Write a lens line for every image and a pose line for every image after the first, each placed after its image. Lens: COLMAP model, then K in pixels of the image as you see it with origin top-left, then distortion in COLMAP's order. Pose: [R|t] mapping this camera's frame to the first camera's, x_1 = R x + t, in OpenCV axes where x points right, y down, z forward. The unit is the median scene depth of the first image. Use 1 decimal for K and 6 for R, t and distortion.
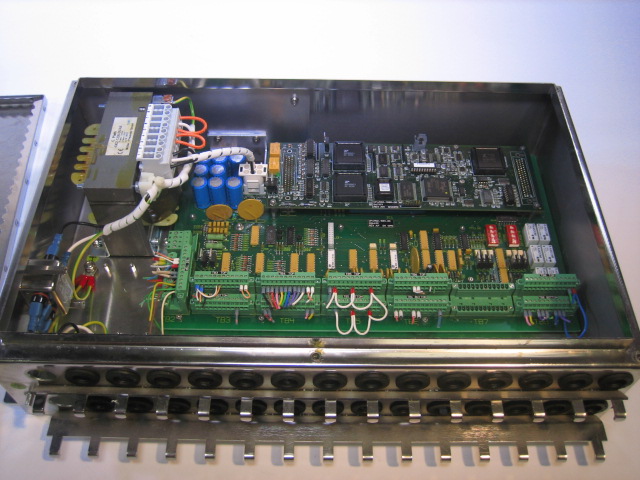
lens RADIAL K [[642.6, 0, 318.5], [0, 642.6, 240.5], [0, 0, 1]] dist [-0.082119, 0.000000]
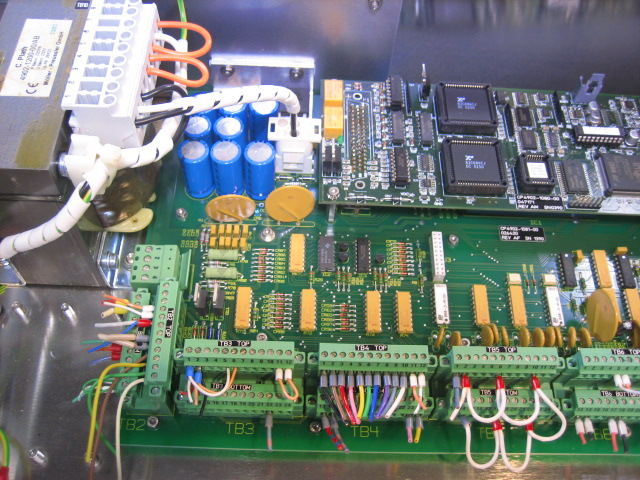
lens RADIAL K [[642.6, 0, 324.7], [0, 642.6, 236.0], [0, 0, 1]] dist [-0.082119, 0.000000]
pose [[0.999292, 0.024507, 0.028561, -0.094191], [-0.026757, 0.996334, 0.081261, -0.068432], [-0.026465, -0.081967, 0.996284, 0.477304]]
